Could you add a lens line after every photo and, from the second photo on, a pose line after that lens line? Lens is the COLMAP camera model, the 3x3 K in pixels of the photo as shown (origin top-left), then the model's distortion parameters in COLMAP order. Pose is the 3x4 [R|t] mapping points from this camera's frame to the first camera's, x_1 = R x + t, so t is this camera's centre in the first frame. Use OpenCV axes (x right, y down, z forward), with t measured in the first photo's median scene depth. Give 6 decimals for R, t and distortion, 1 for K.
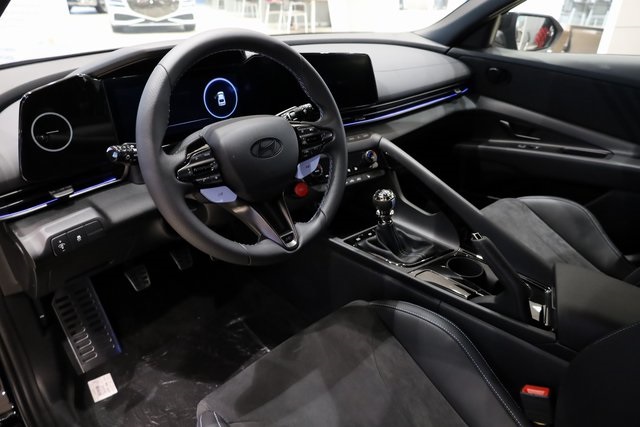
lens RADIAL K [[449.9, 0, 320.0], [0, 449.9, 213.5], [0, 0, 1]] dist [-0.002625, -0.001453]
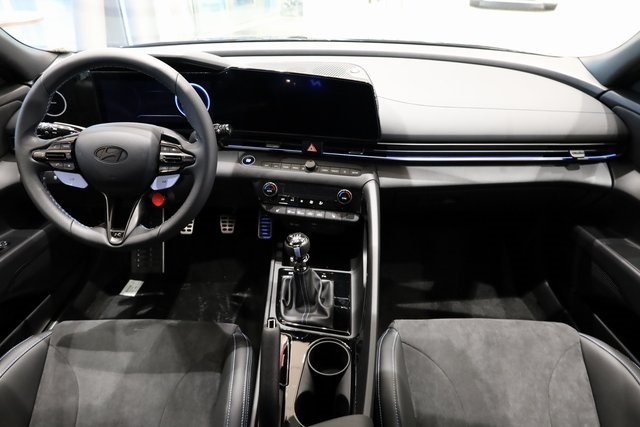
lens RADIAL K [[449.9, 0, 320.0], [0, 449.9, 213.5], [0, 0, 1]] dist [-0.002625, -0.001453]
pose [[0.695788, 0.356337, -0.623620, 0.911261], [-0.320052, 0.931107, 0.174945, -0.332916], [0.642997, 0.077866, 0.761900, 0.415045]]
